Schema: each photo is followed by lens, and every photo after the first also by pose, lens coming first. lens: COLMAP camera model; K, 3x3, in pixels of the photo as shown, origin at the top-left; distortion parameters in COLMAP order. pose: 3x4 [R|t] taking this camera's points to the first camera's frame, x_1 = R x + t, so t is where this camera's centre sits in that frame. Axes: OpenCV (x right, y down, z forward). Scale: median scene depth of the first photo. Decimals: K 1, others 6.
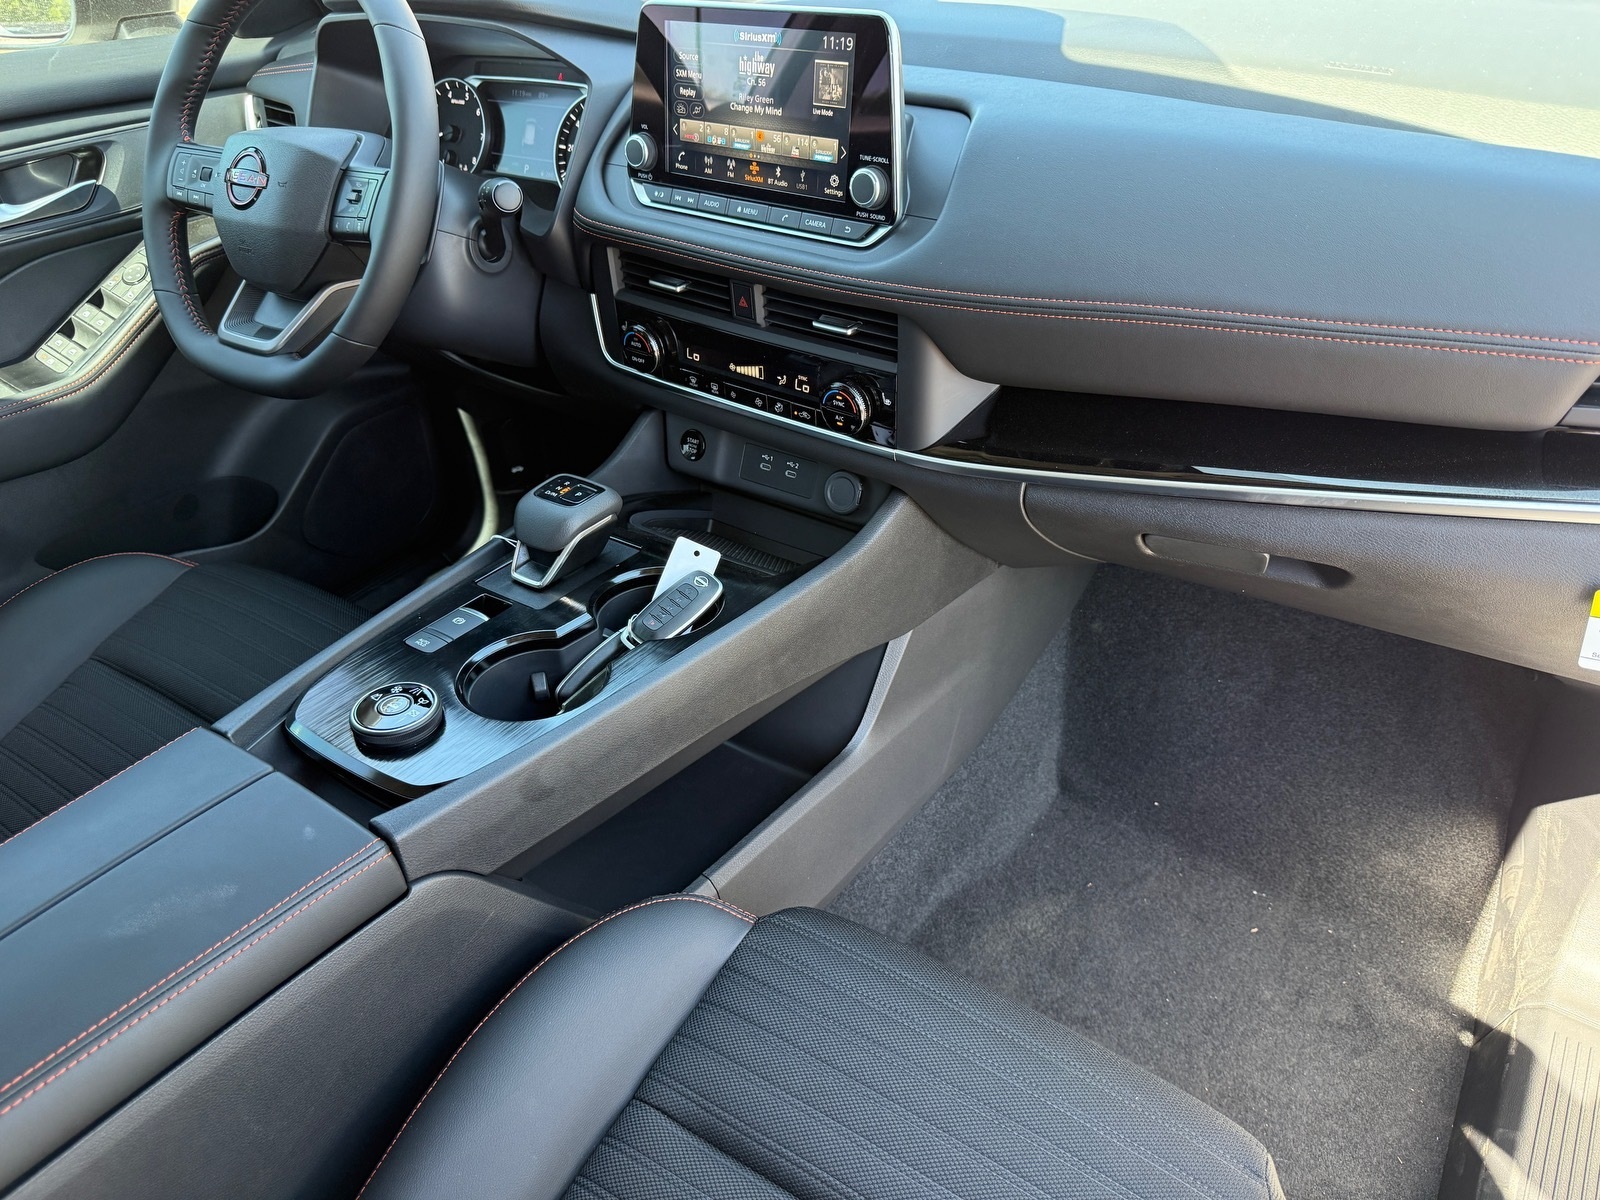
lens RADIAL K [[1109.2, 0, 800.0], [0, 1109.2, 600.0], [0, 0, 1]] dist [0.037651, -0.048455]
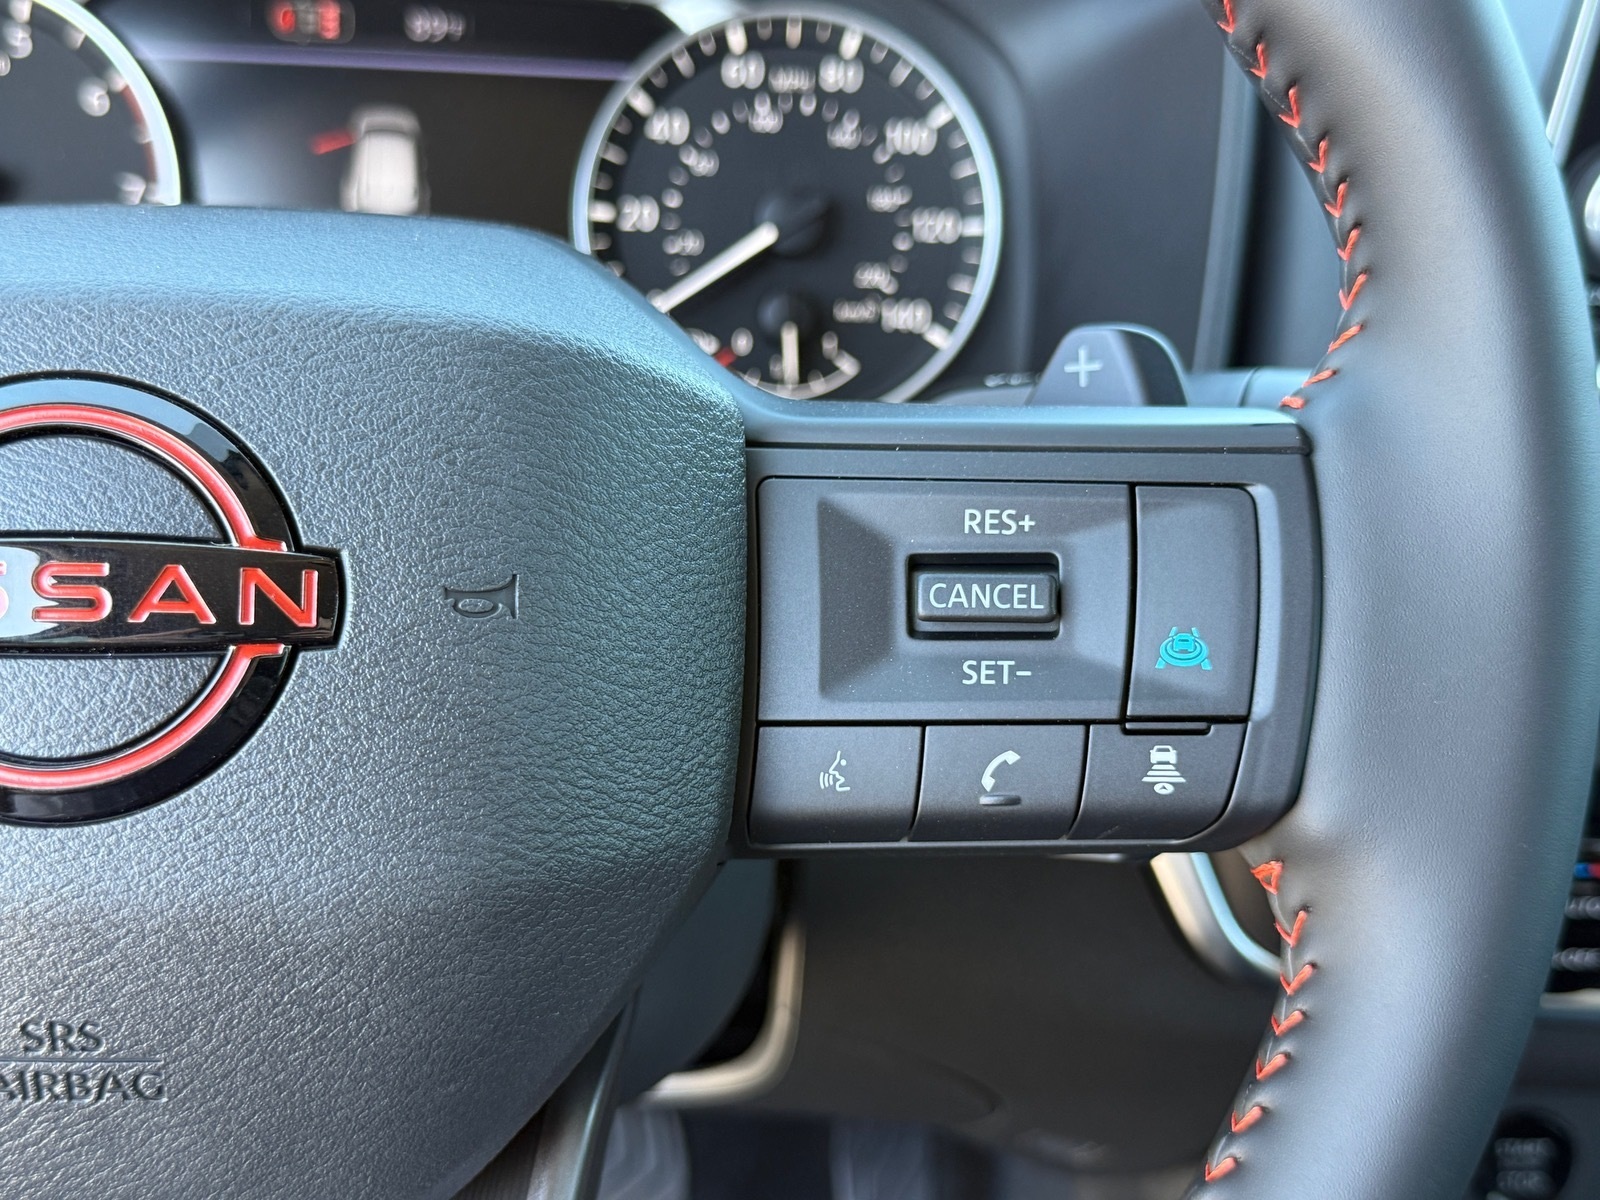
lens RADIAL K [[1937.1, 0, 800.0], [0, 1937.1, 600.0], [0, 0, 1]] dist [0.336926, -0.857507]
pose [[0.776131, -0.192102, 0.600597, -0.609243], [0.280630, 0.958171, -0.056177, -0.357624], [-0.564683, 0.212146, 0.797576, 0.794789]]
